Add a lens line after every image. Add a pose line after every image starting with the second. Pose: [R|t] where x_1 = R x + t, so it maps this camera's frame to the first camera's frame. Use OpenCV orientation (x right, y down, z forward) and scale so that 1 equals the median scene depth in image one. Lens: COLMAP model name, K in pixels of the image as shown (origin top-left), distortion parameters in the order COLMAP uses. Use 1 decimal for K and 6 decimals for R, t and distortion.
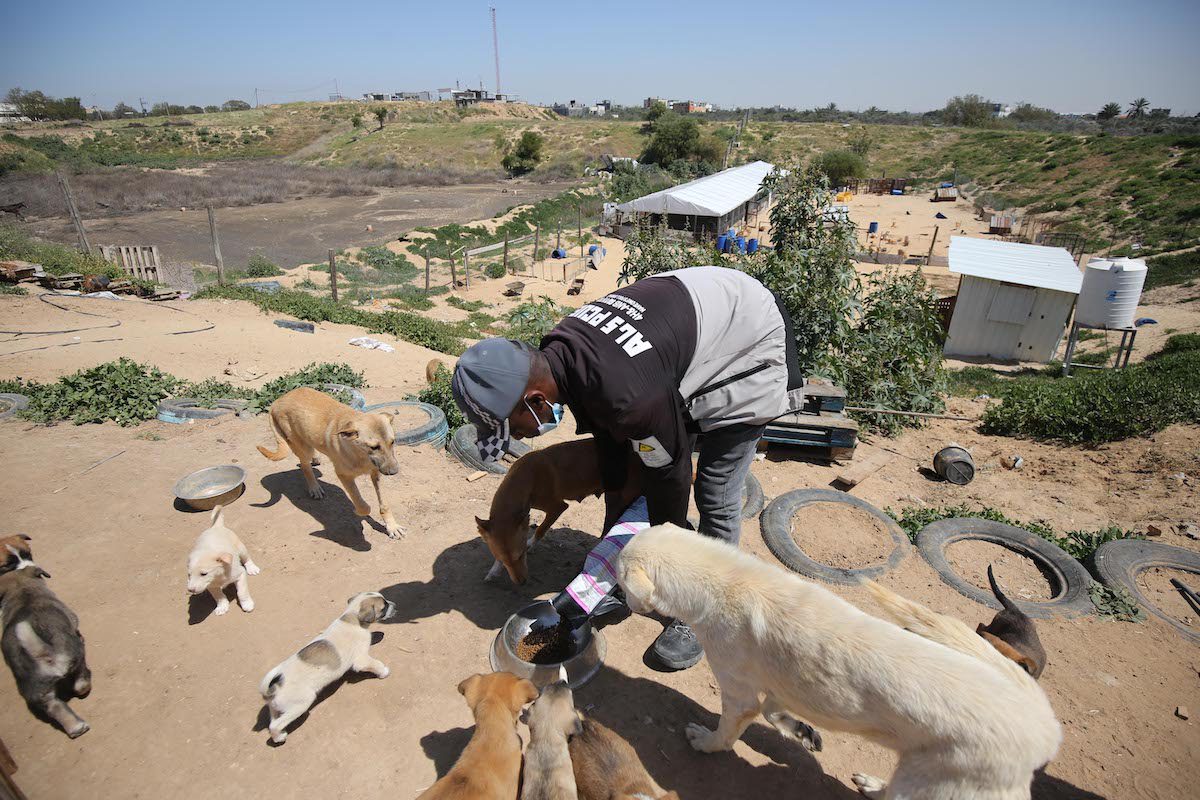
lens RADIAL K [[561.8, 0, 600.0], [0, 561.8, 400.0], [0, 0, 1]] dist [-0.022927, 0.001378]
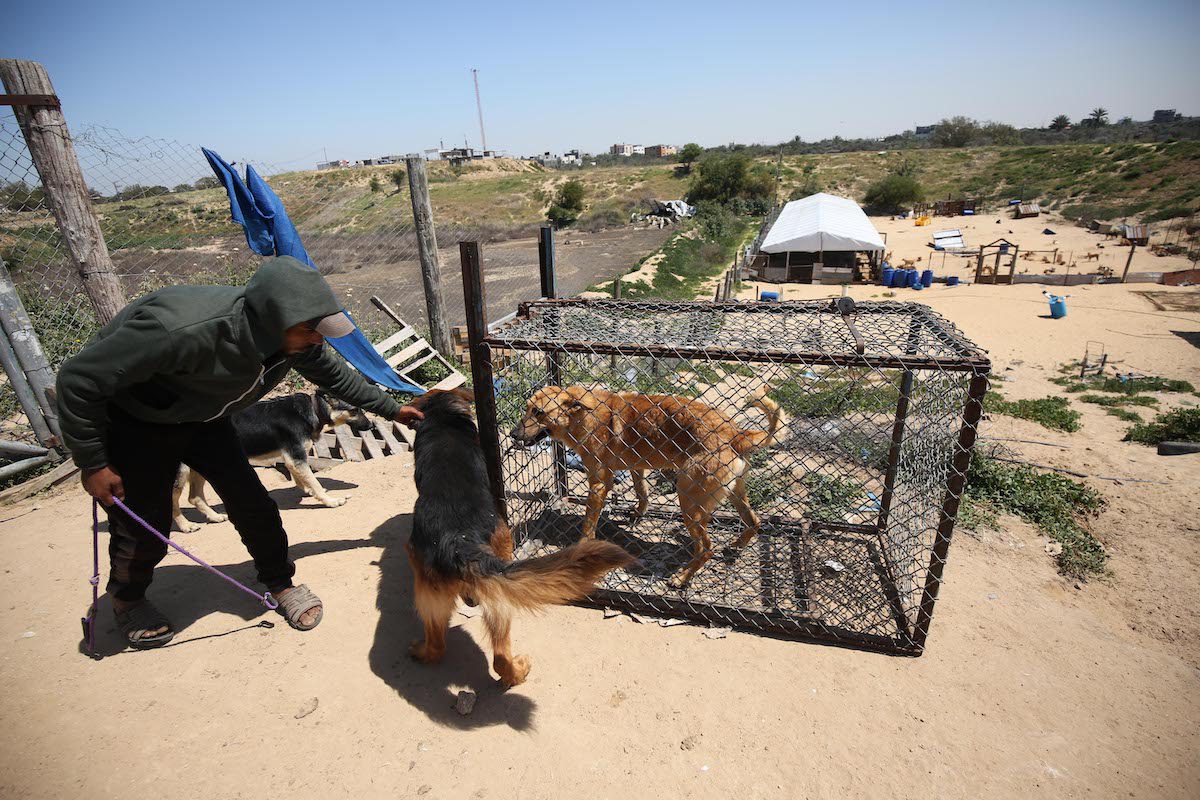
lens RADIAL K [[561.8, 0, 600.0], [0, 561.8, 400.0], [0, 0, 1]] dist [-0.022927, 0.001378]
pose [[0.994743, -0.093043, 0.042769, -0.140271], [0.095865, 0.992964, -0.069520, -0.023668], [-0.036000, 0.073254, 0.996663, 0.039728]]
